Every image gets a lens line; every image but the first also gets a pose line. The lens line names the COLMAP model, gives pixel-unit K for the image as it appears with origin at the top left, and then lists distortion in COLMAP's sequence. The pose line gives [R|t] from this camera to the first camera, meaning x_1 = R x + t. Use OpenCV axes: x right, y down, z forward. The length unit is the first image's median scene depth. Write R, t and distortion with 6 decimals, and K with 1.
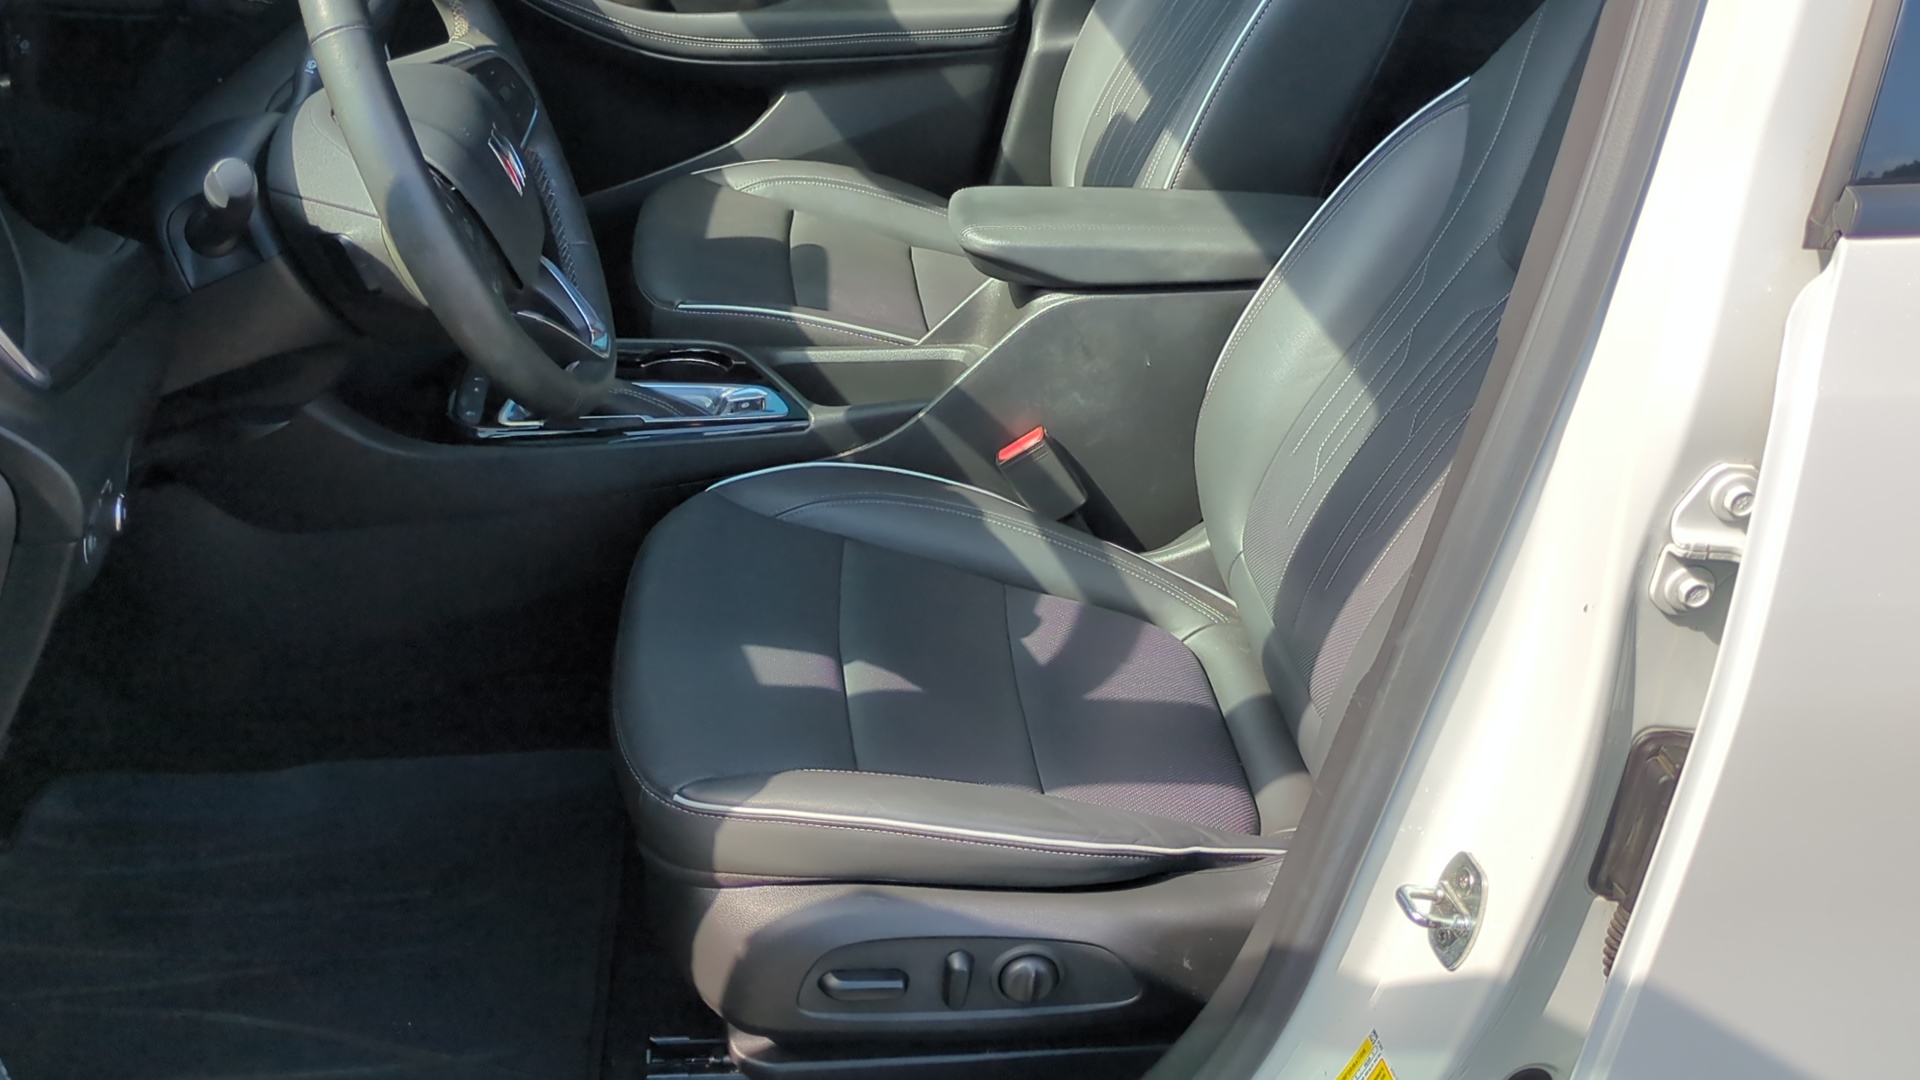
lens RADIAL K [[1852.4, 0, 960.0], [0, 1852.4, 540.0], [0, 0, 1]] dist [0.057451, -0.117065]
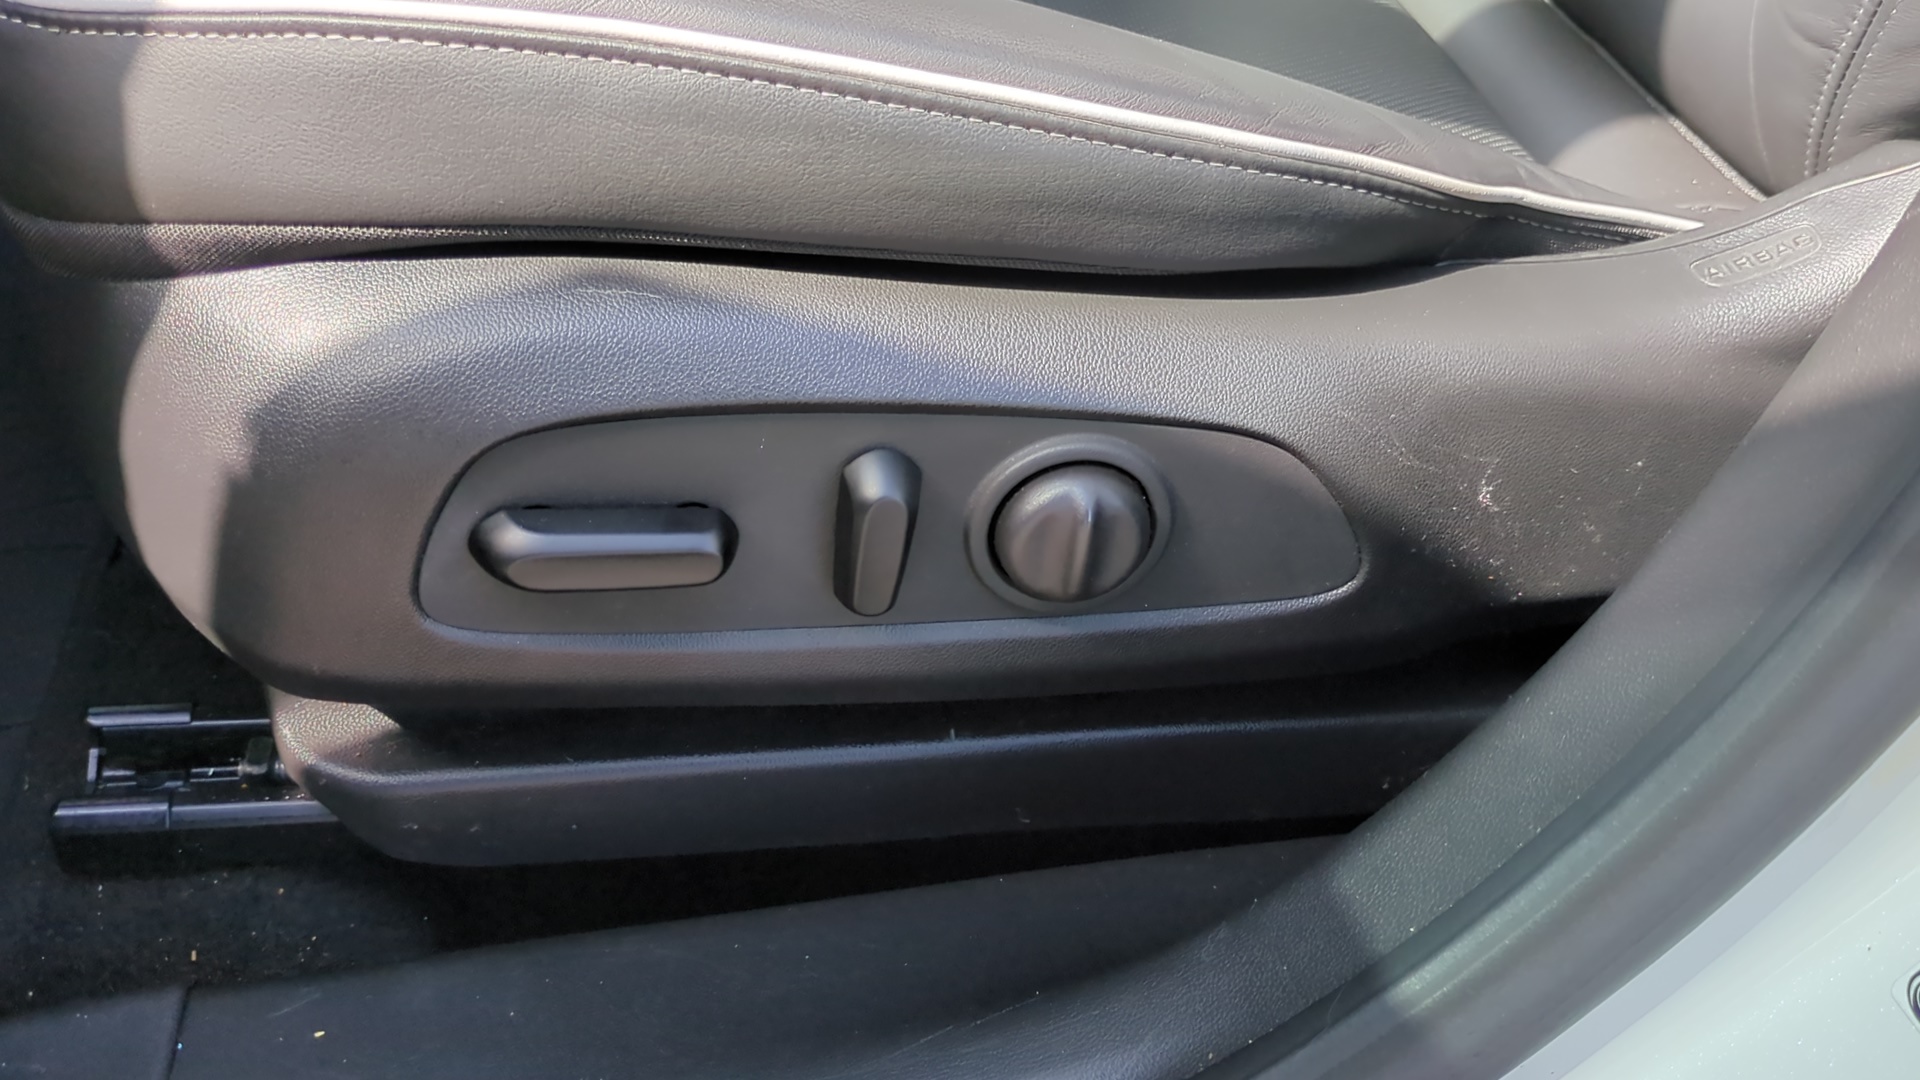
lens RADIAL K [[1852.4, 0, 960.0], [0, 1852.4, 540.0], [0, 0, 1]] dist [0.057451, -0.117065]
pose [[0.998887, -0.013323, 0.045252, -0.001072], [0.006665, 0.989526, 0.144202, 0.185979], [-0.046699, -0.143740, 0.988513, 0.645971]]
